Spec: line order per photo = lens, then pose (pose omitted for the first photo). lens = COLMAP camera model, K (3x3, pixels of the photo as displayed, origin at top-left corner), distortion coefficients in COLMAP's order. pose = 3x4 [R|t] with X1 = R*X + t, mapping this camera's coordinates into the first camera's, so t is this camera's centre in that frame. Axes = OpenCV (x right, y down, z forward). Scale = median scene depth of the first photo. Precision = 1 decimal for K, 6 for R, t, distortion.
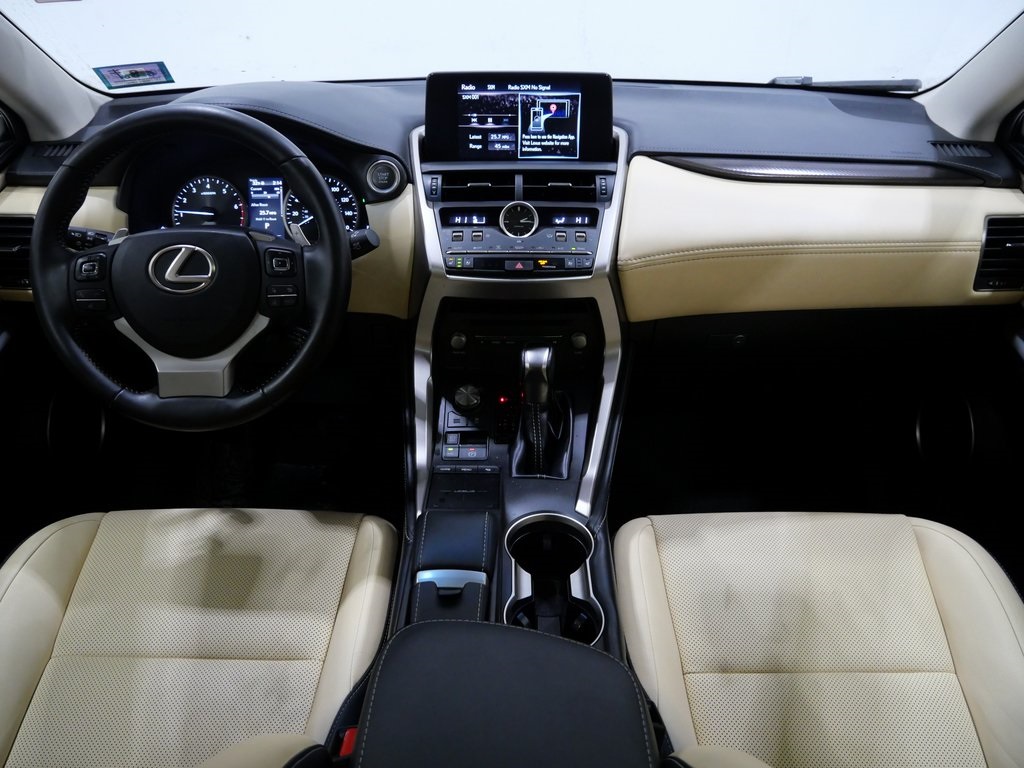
lens RADIAL K [[733.1, 0, 512.0], [0, 733.1, 384.0], [0, 0, 1]] dist [-0.051732, 0.000135]
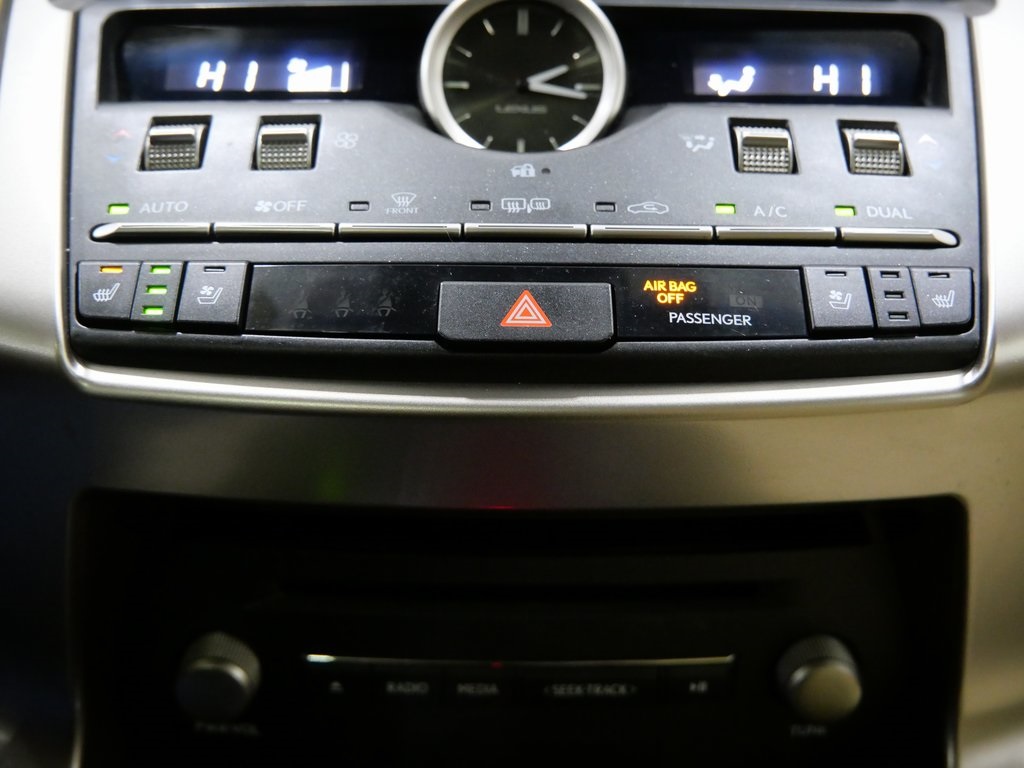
lens RADIAL K [[1083.5, 0, 512.0], [0, 1083.5, 384.0], [0, 0, 1]] dist [0.004868, 0.010961]
pose [[0.999969, 0.002183, 0.007555, 0.004678], [-0.001544, 0.996503, -0.083538, -0.115866], [-0.007711, 0.083524, 0.996476, 0.703085]]
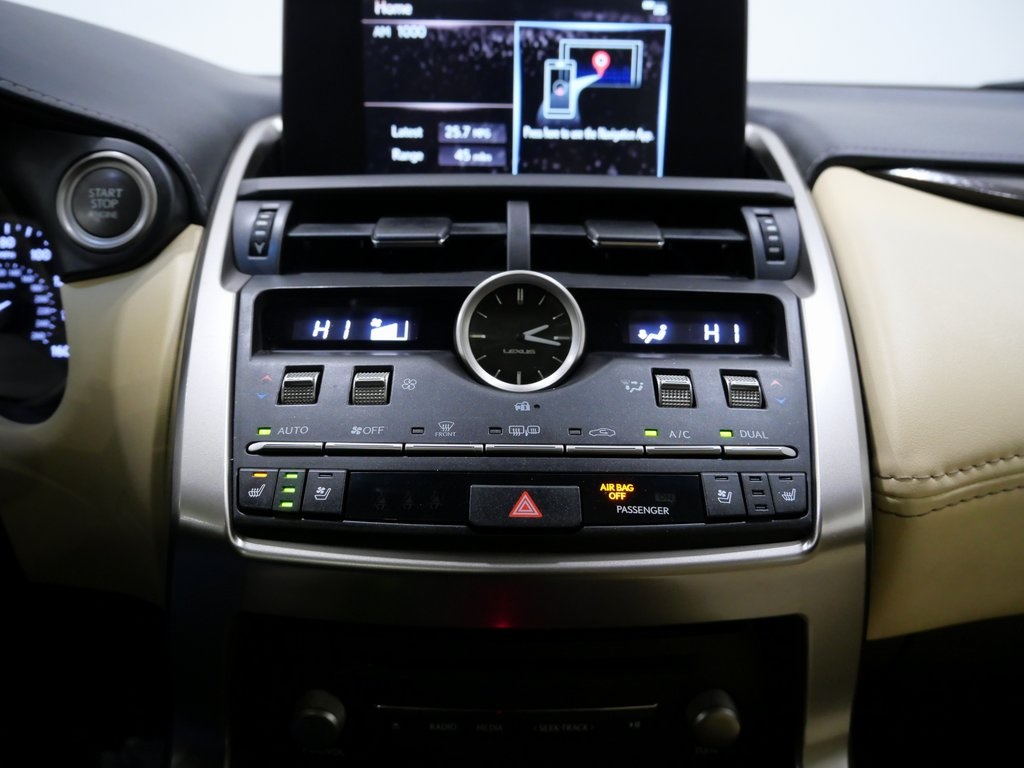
lens RADIAL K [[733.1, 0, 512.0], [0, 733.1, 384.0], [0, 0, 1]] dist [-0.051732, 0.000135]
pose [[0.999746, 0.005115, 0.021942, -0.000342], [-0.001395, 0.986075, -0.166298, -0.148189], [-0.022487, 0.166225, 0.985831, 0.686209]]
